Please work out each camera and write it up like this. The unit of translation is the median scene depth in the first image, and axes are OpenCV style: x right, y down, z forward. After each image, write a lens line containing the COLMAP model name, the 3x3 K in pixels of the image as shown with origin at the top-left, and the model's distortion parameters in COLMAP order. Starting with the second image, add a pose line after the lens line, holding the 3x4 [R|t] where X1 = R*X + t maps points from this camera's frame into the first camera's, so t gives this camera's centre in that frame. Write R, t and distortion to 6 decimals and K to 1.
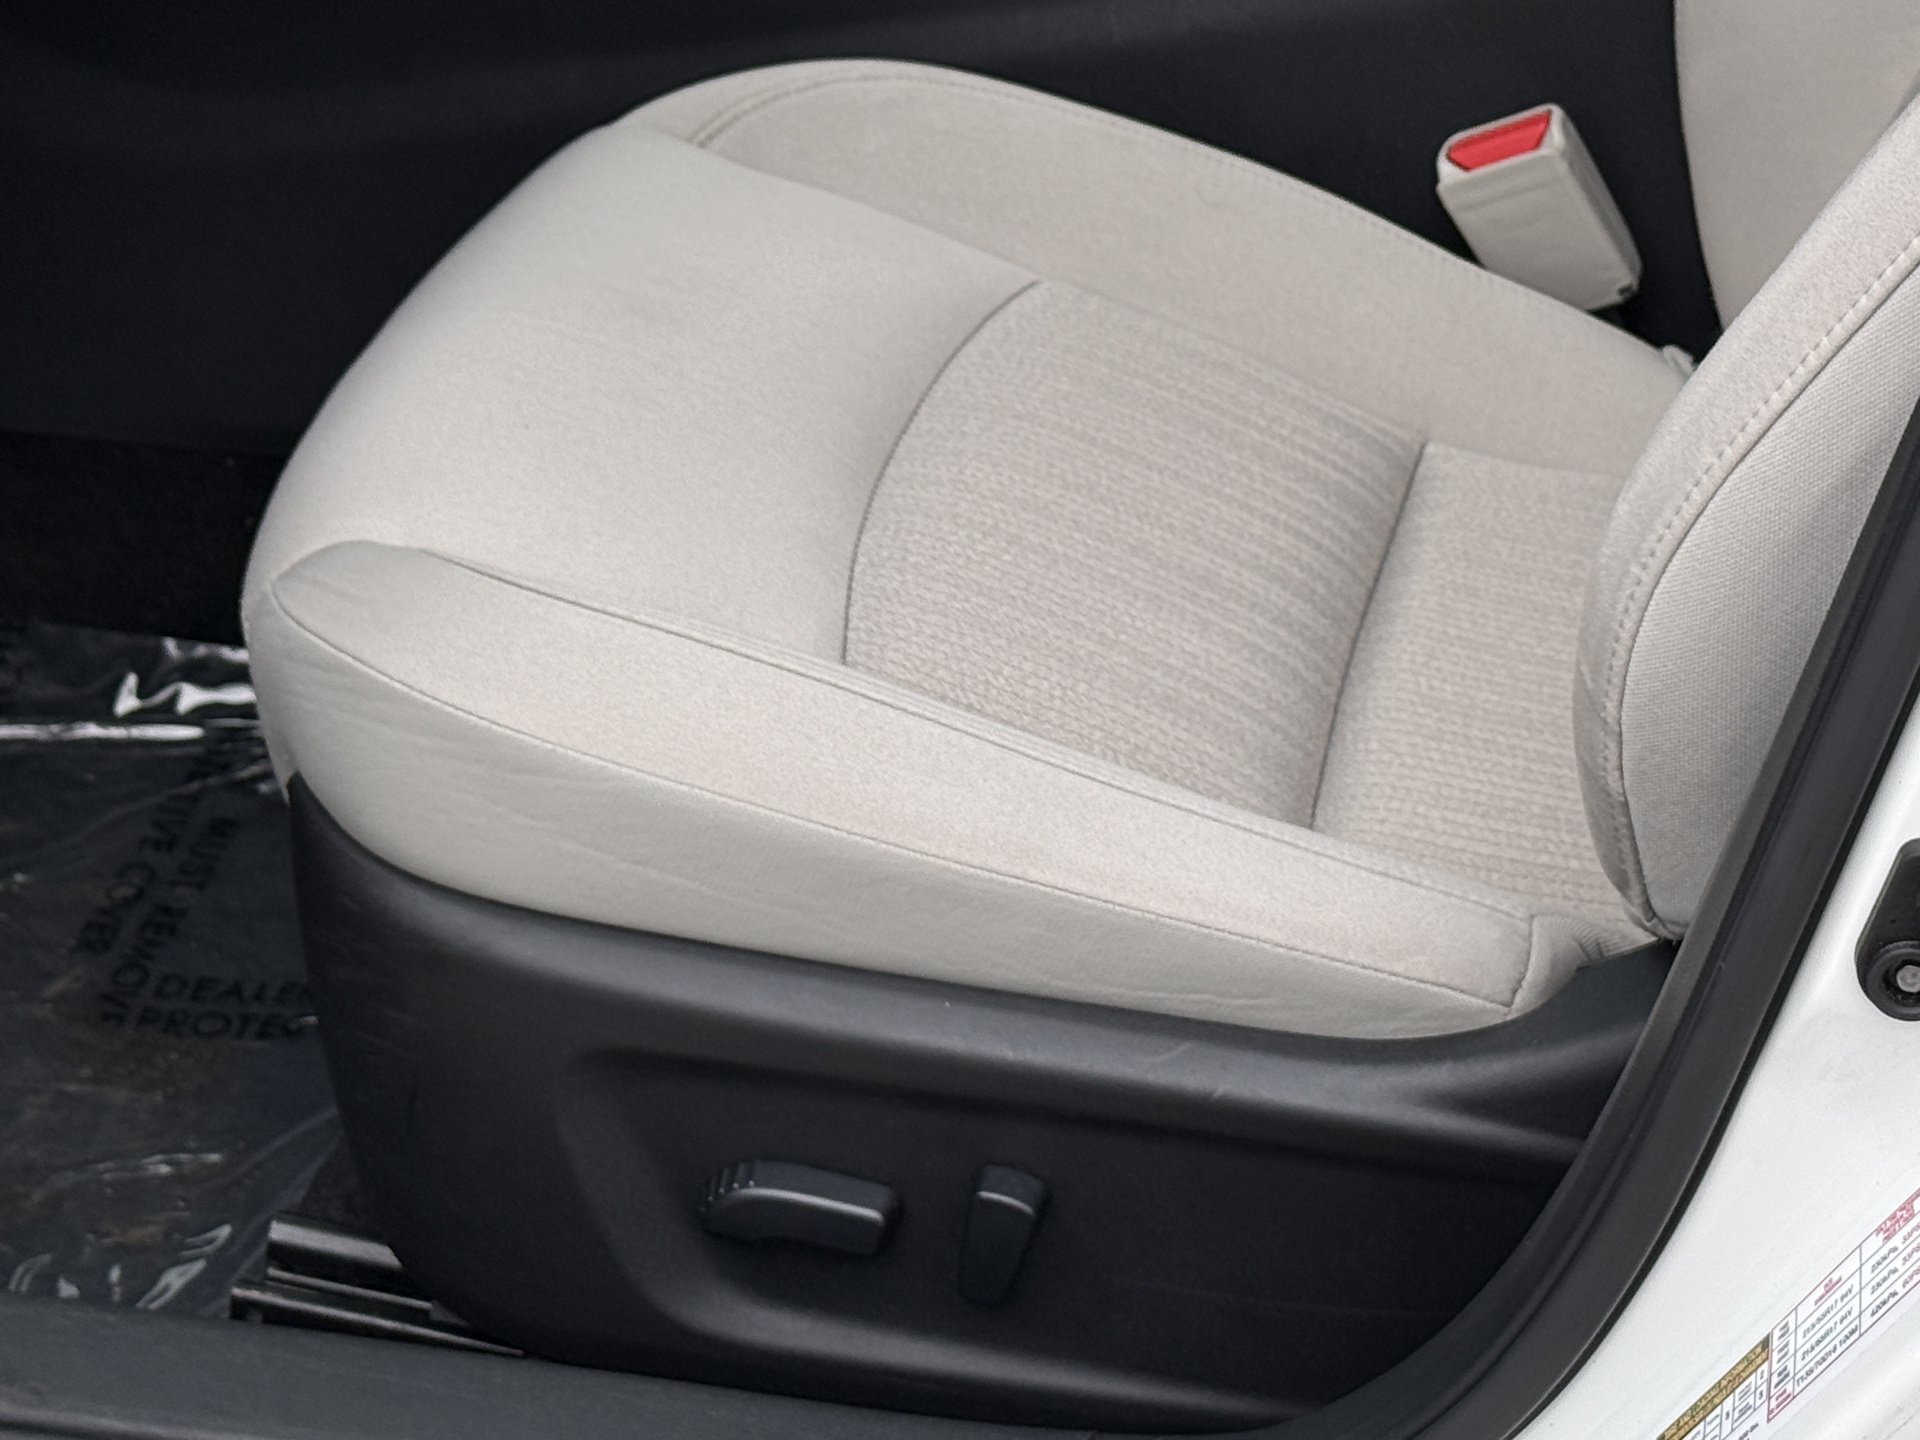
lens RADIAL K [[4590.4, 0, 959.5], [0, 4590.4, 721.8], [0, 0, 1]] dist [-0.008364, 0.000000]
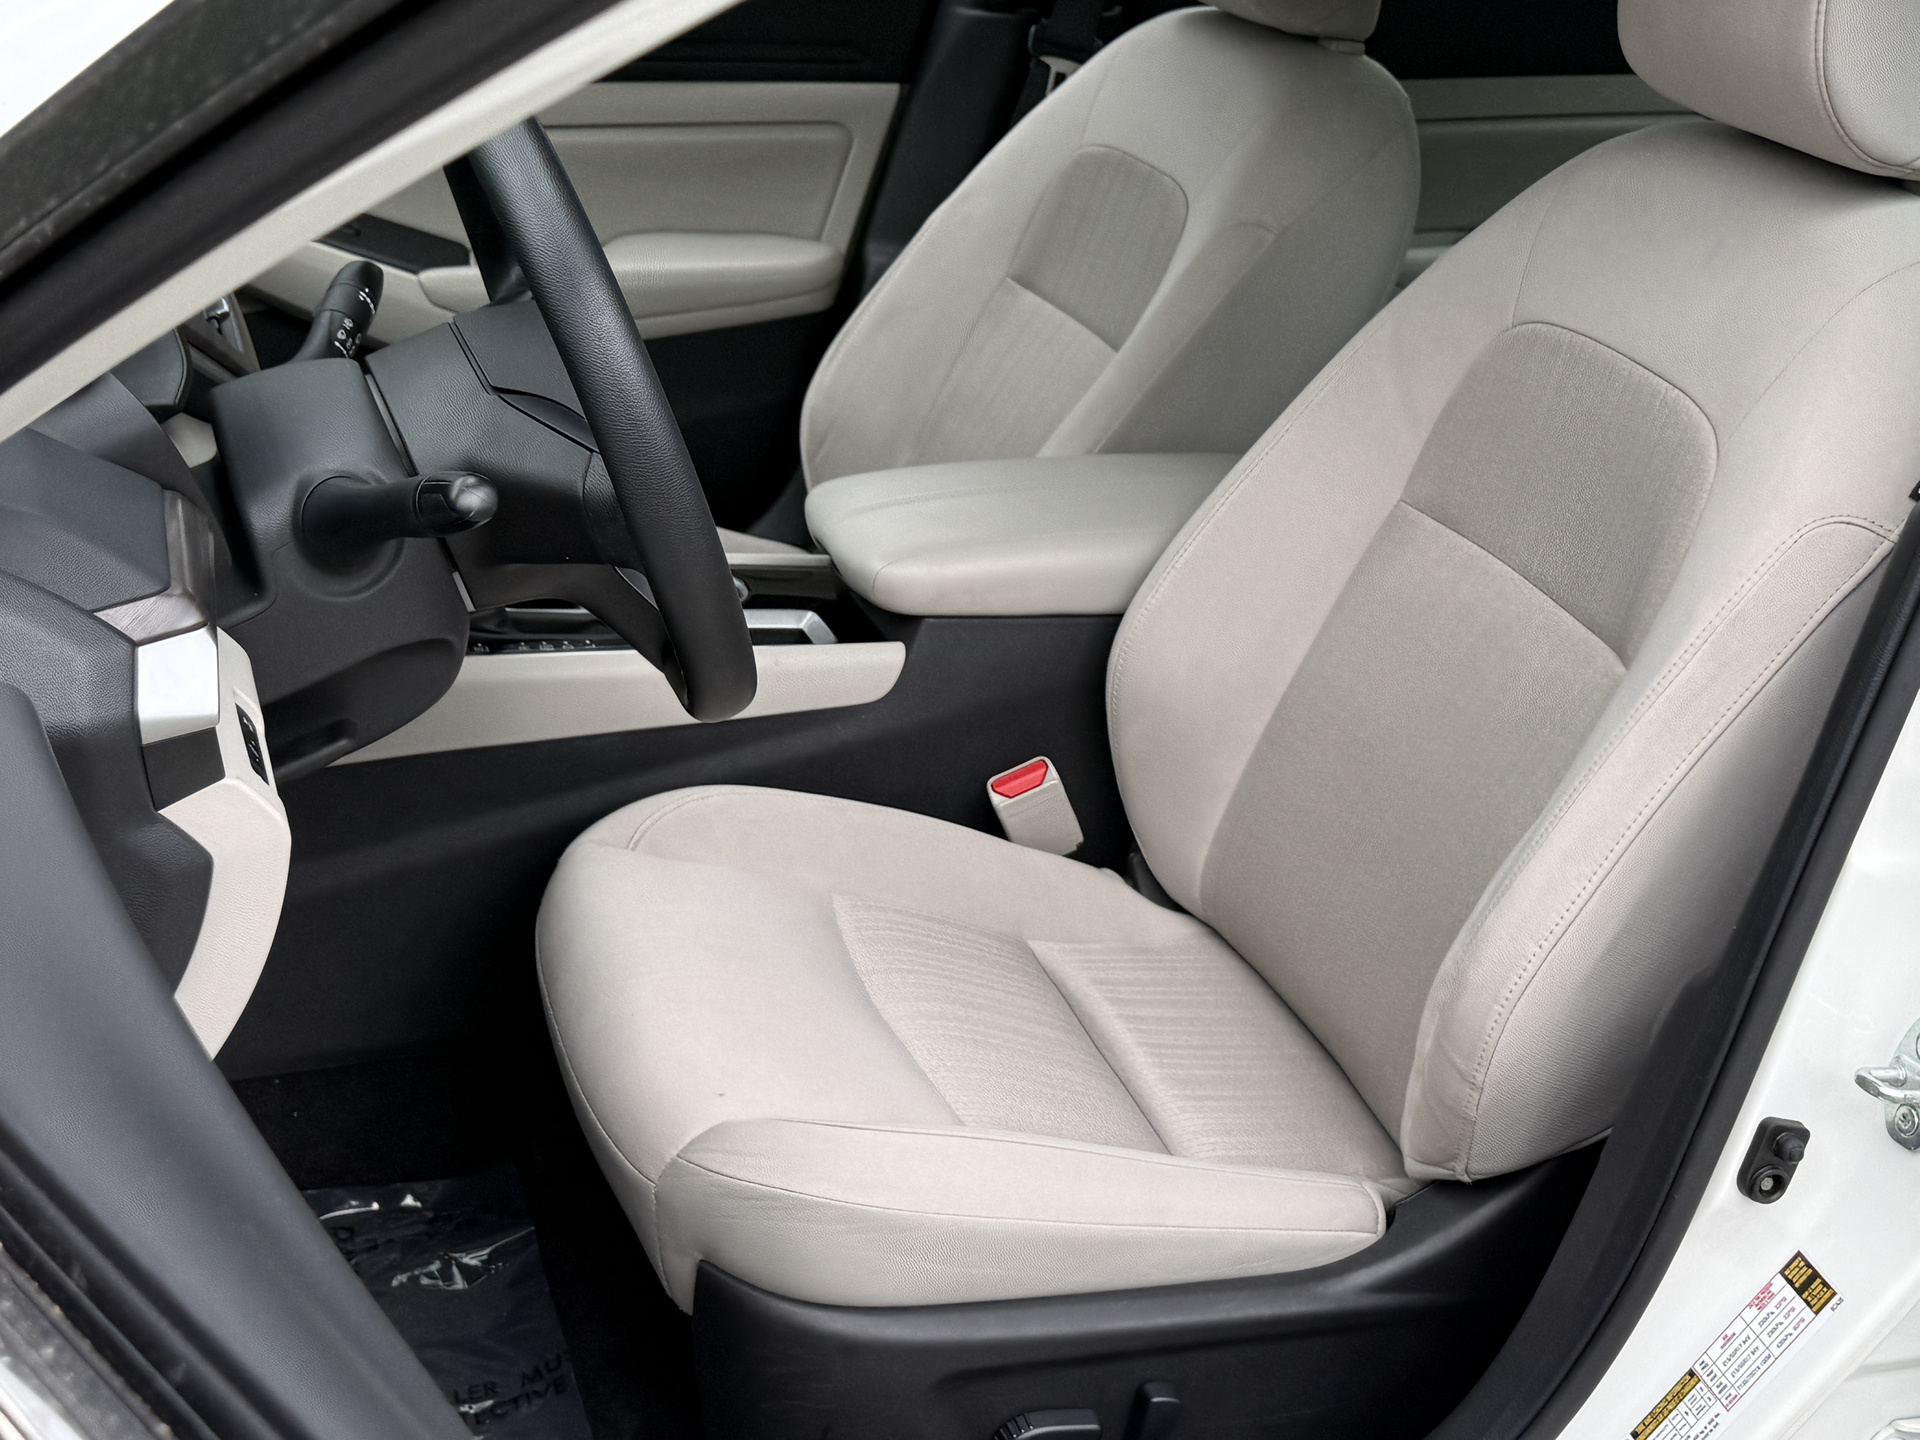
lens RADIAL K [[2671.3, 0, 959.4], [0, 2671.3, 714.3], [0, 0, 1]] dist [0.087267, 0.000000]
pose [[0.864955, -0.141686, 0.481433, -0.543133], [0.184942, 0.981794, -0.043329, -0.136104], [-0.466529, 0.126515, 0.875411, 0.046883]]
